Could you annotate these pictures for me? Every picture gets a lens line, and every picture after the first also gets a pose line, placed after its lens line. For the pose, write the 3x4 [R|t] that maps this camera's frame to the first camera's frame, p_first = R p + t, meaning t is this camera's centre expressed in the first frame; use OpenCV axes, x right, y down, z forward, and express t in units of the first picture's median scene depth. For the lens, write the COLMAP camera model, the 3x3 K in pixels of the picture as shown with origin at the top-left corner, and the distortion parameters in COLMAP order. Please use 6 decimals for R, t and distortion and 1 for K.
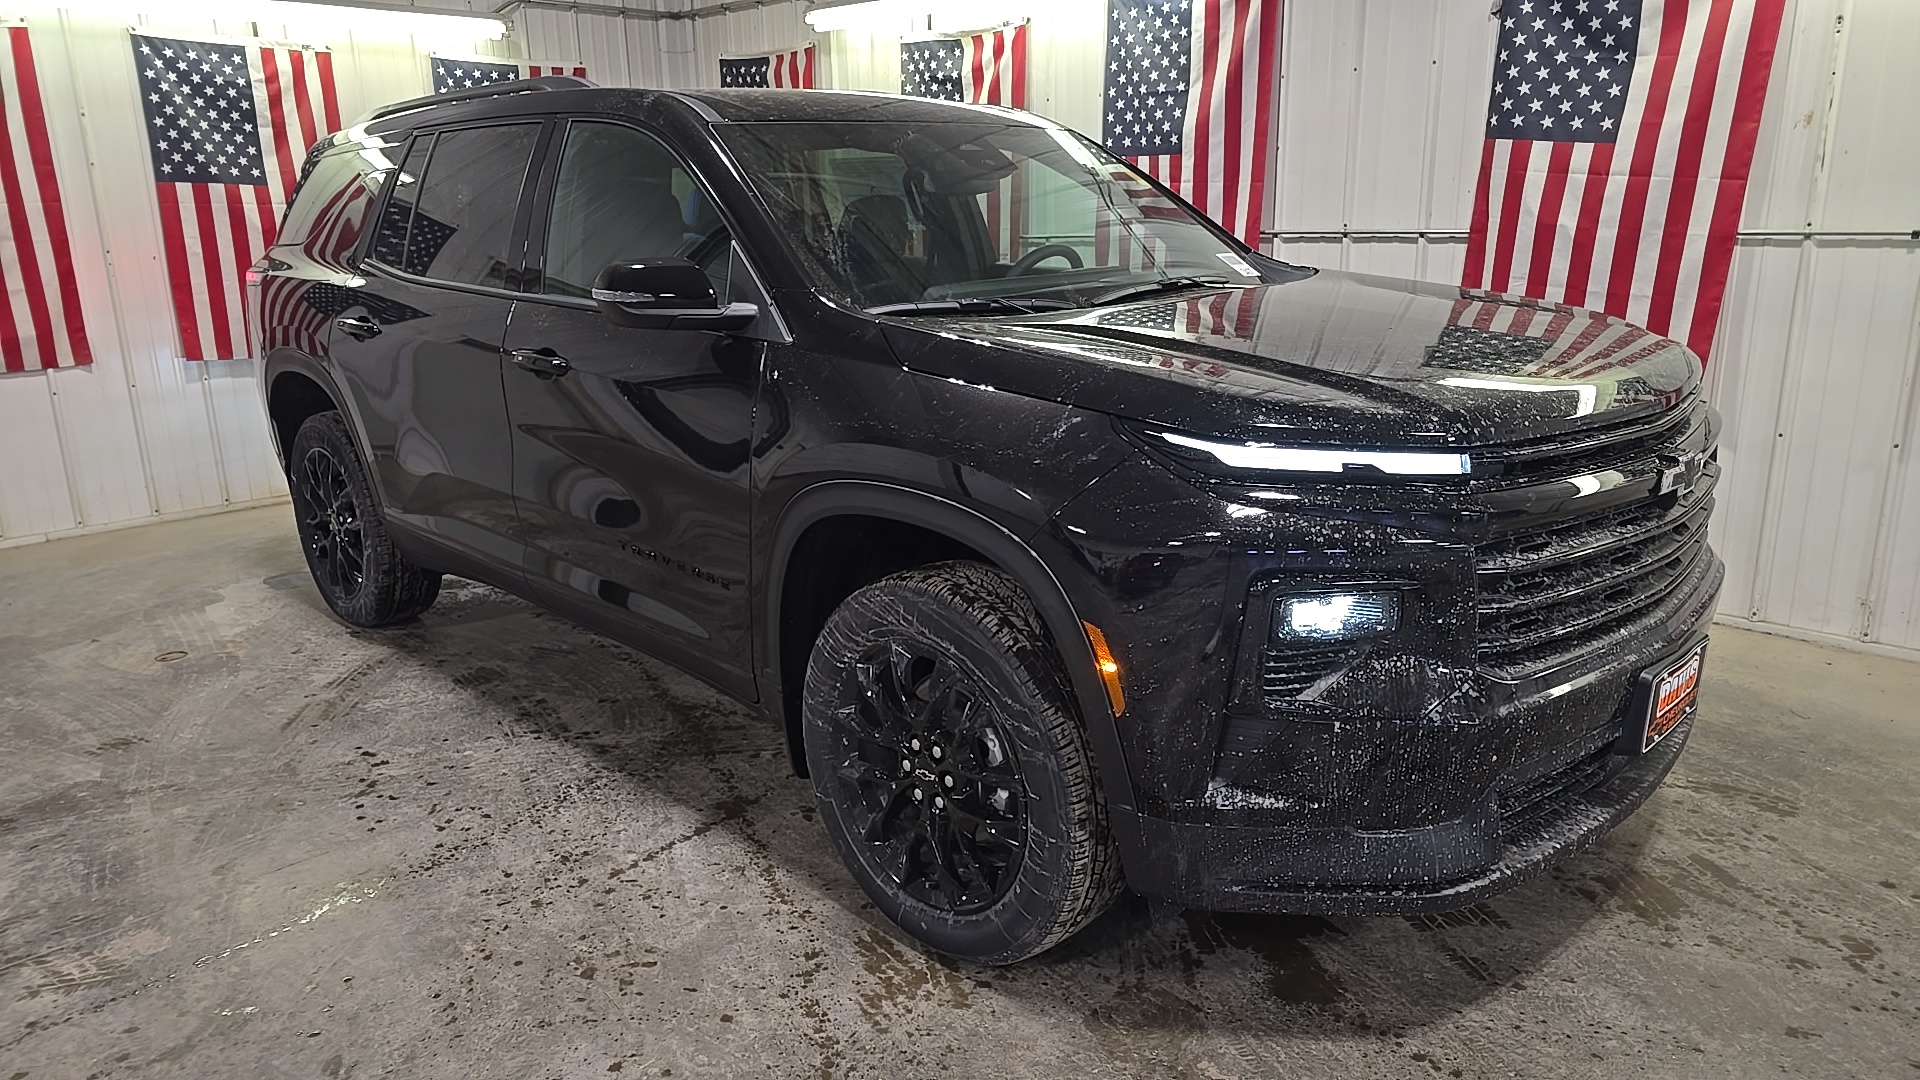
lens RADIAL K [[1308.5, 0, 973.4], [0, 1308.5, 518.7], [0, 0, 1]] dist [0.065358, -0.054059]
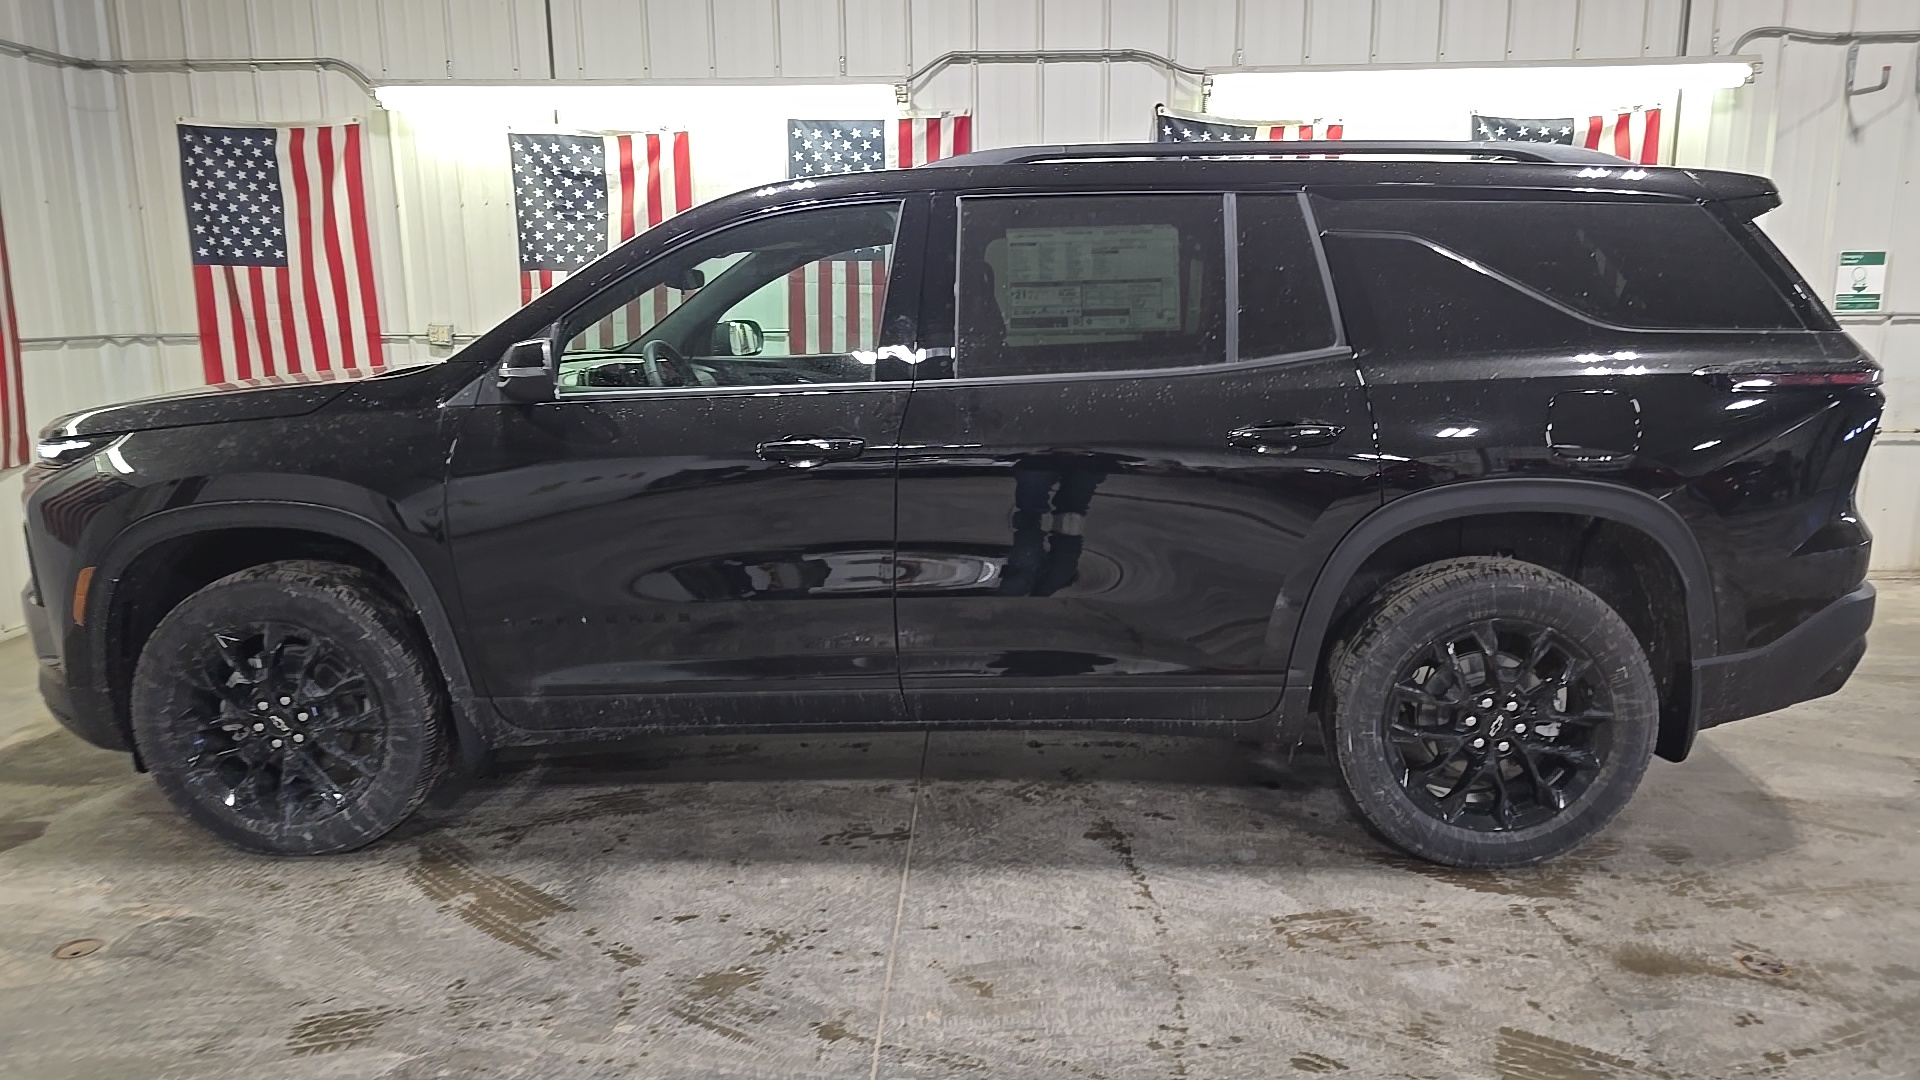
lens RADIAL K [[1308.5, 0, 935.3], [0, 1308.5, 520.7], [0, 0, 1]] dist [0.065358, -0.054059]
pose [[0.723594, -0.108311, 0.681675, -0.843980], [0.159134, 0.987183, -0.012066, -0.040301], [-0.671631, 0.117209, 0.731556, 0.212471]]
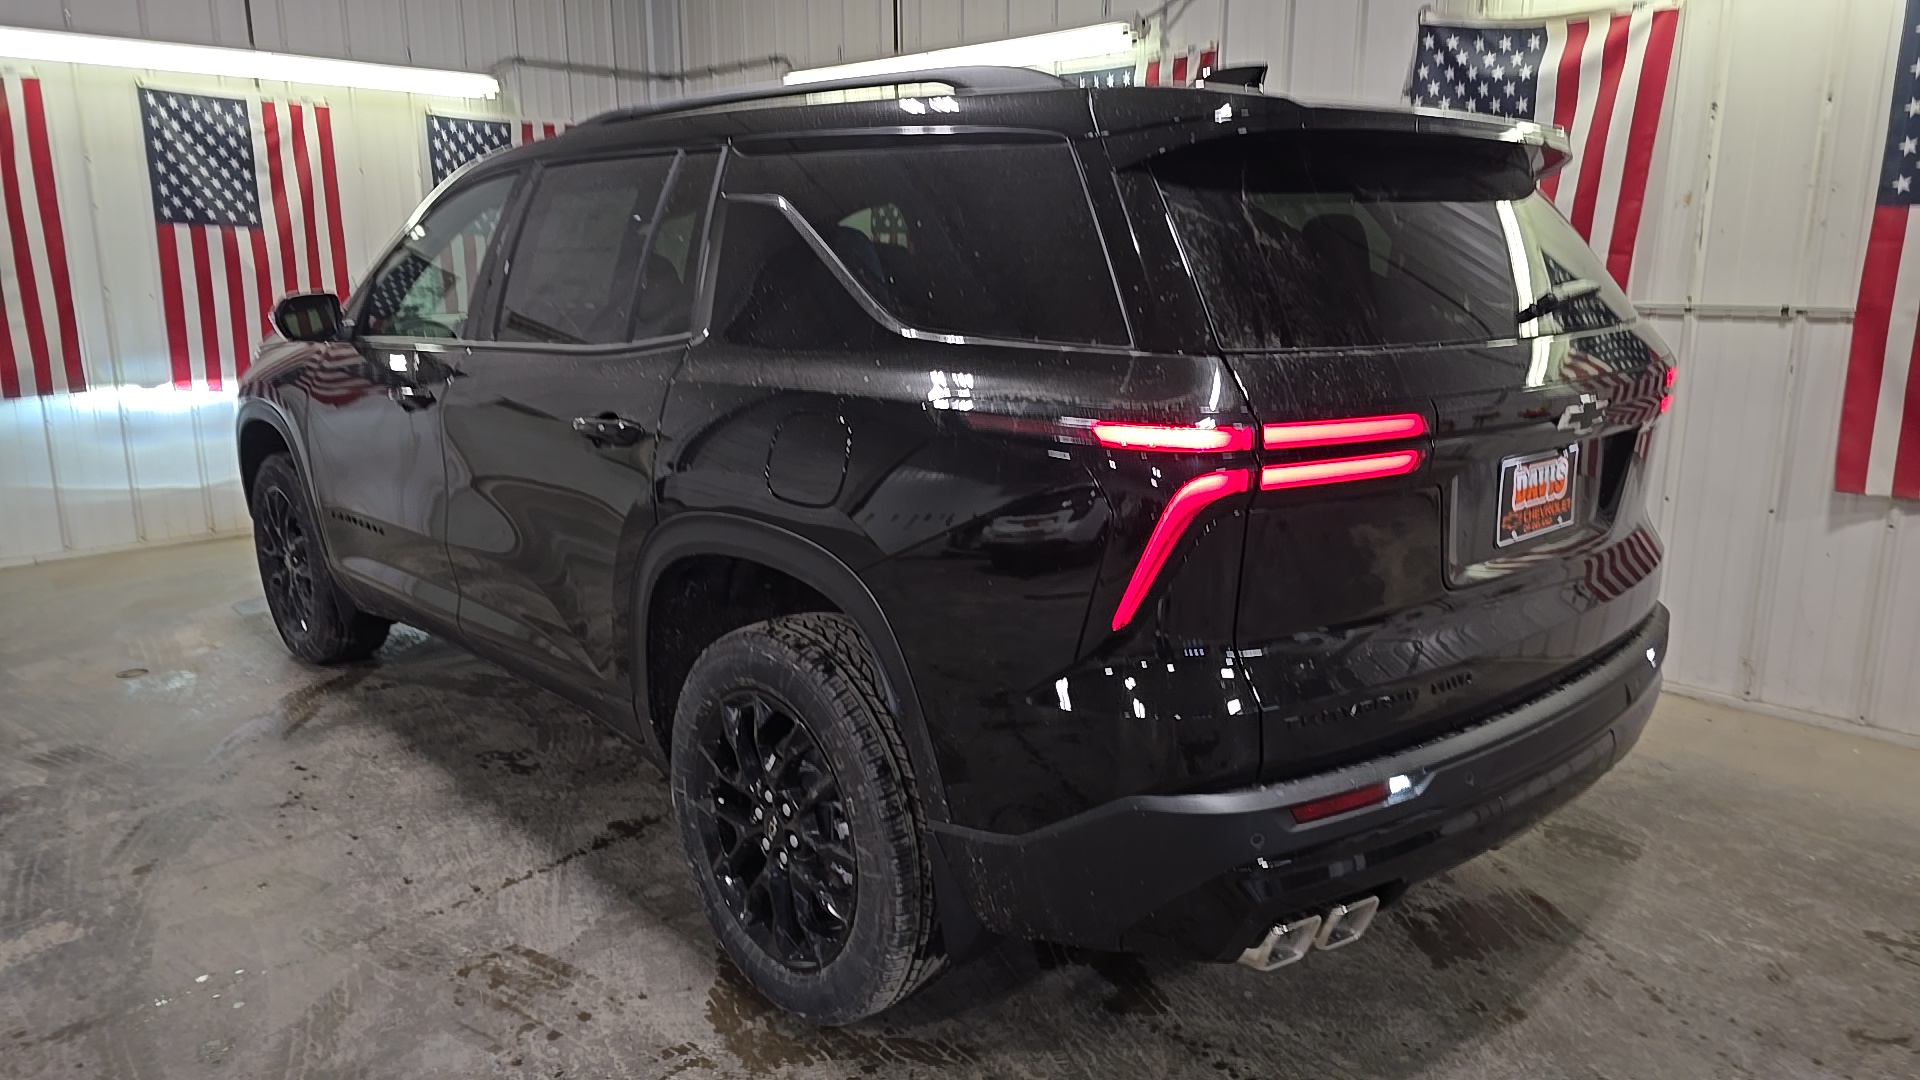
lens RADIAL K [[1308.5, 0, 975.2], [0, 1308.5, 518.9], [0, 0, 1]] dist [0.065358, -0.054059]
pose [[0.999589, 0.024408, -0.015065, 0.083642], [-0.025003, 0.998862, -0.040608, 0.009024], [0.014056, 0.040968, 0.999062, -0.047569]]
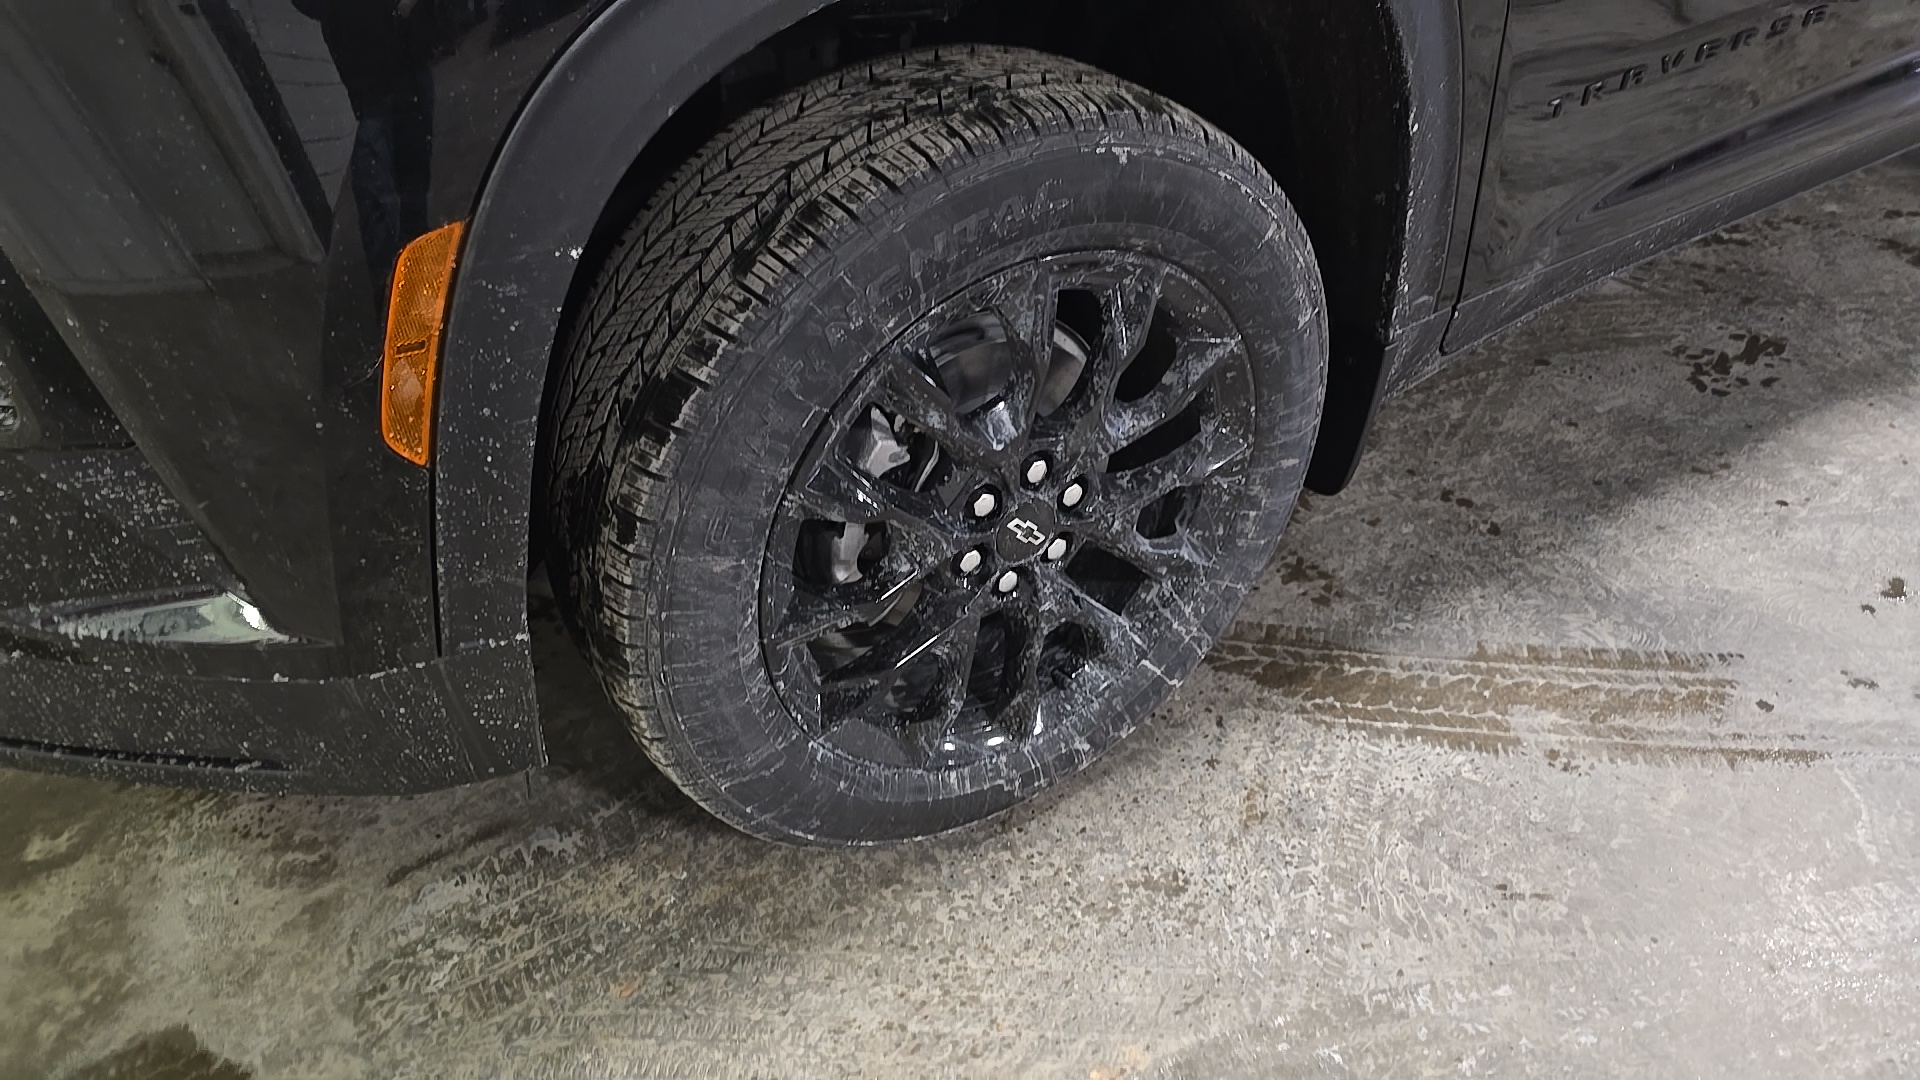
lens RADIAL K [[1308.5, 0, 954.3], [0, 1308.5, 542.7], [0, 0, 1]] dist [0.065358, -0.054059]
pose [[0.166041, -0.573511, 0.802194, -0.831656], [0.238696, 0.812670, 0.531594, -0.159923], [-0.956794, 0.103215, 0.271831, 1.115823]]
